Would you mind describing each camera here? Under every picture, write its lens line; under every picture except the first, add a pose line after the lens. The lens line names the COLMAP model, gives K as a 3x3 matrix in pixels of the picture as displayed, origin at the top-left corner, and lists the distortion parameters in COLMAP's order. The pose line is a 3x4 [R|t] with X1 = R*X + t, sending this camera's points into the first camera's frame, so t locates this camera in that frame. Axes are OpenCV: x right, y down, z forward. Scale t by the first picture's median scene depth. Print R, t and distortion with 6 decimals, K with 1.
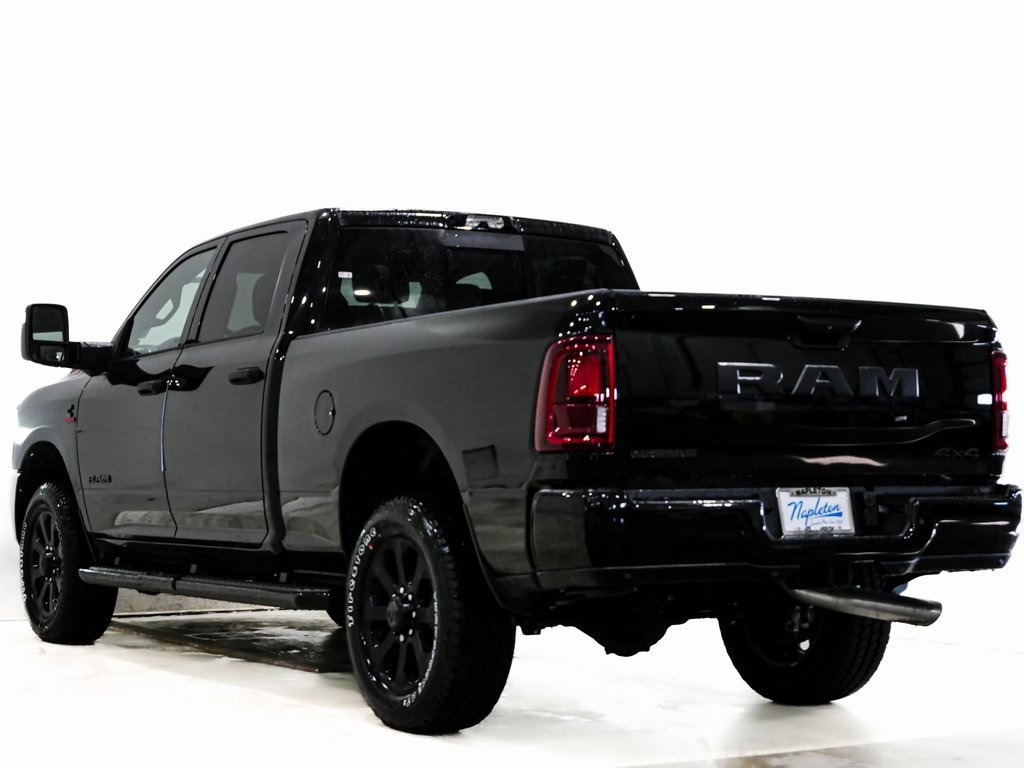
lens RADIAL K [[1937.6, 0, 512.9], [0, 1937.6, 382.2], [0, 0, 1]] dist [0.161819, 0.000000]
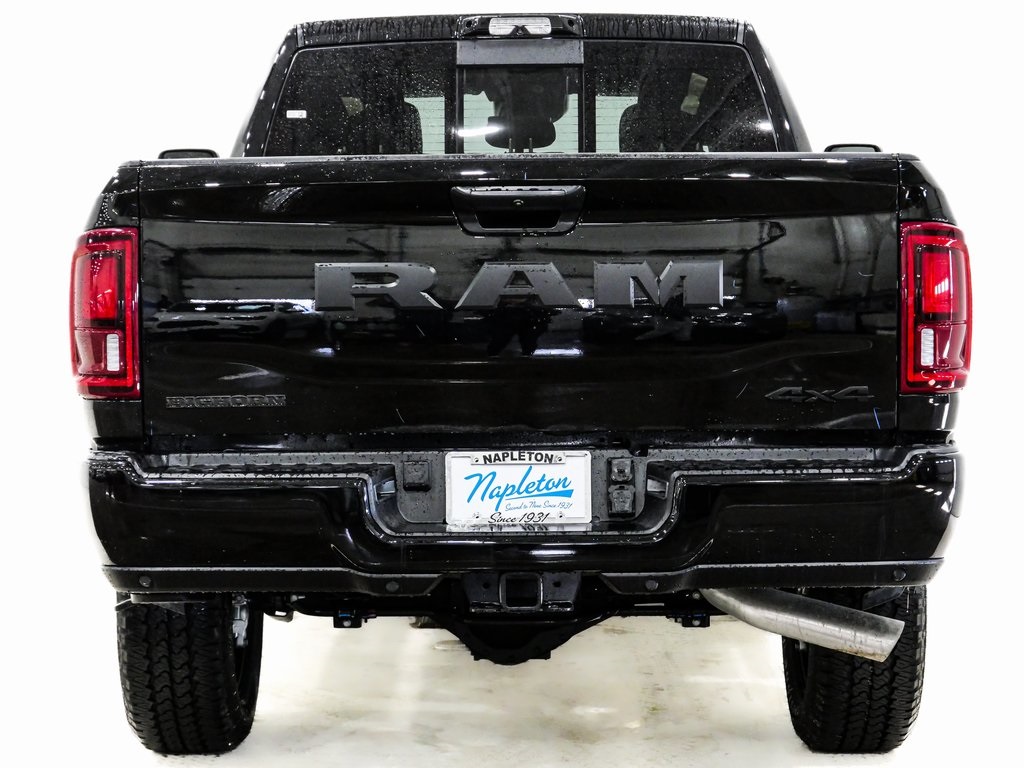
lens RADIAL K [[2244.7, 0, 512.1], [0, 2244.7, 385.1], [0, 0, 1]] dist [0.086866, 0.000000]
pose [[0.854584, 0.023512, -0.518781, 0.532009], [0.027056, 0.995602, 0.089691, -0.033411], [0.518608, -0.090685, 0.850189, 0.372901]]
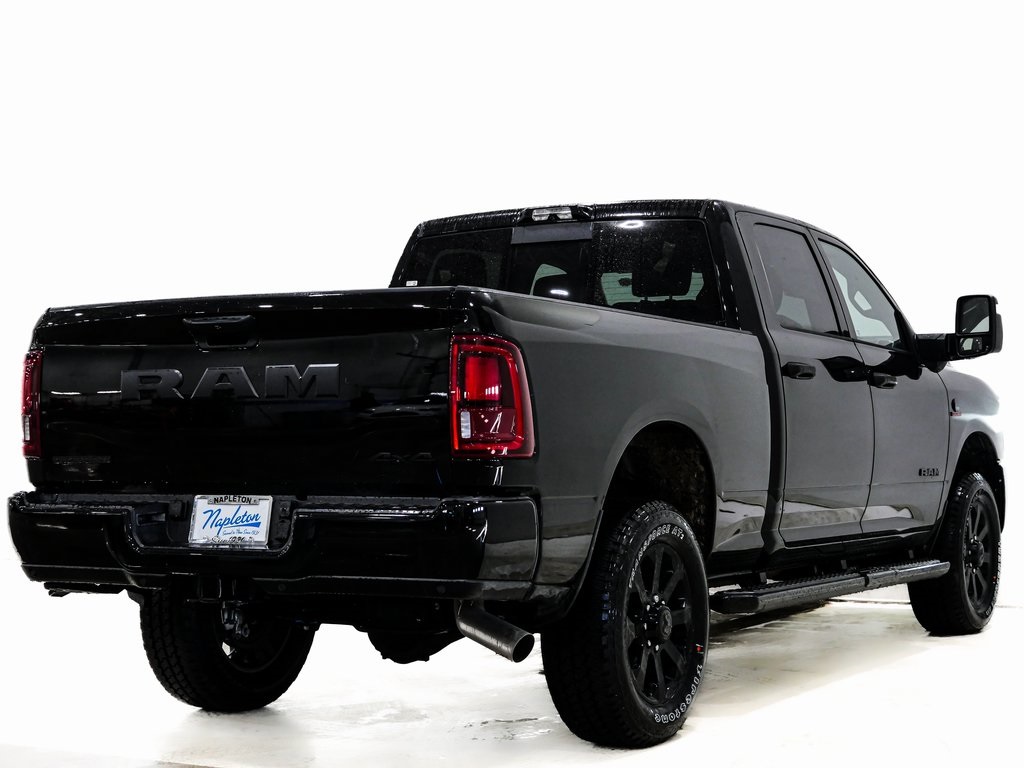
lens RADIAL K [[1813.8, 0, 513.4], [0, 1813.8, 384.4], [0, 0, 1]] dist [0.014605, 0.000000]
pose [[0.507206, -0.026431, -0.861419, 0.981748], [0.038501, 0.999227, -0.007990, 0.012455], [0.860964, -0.029113, 0.507832, 0.667536]]
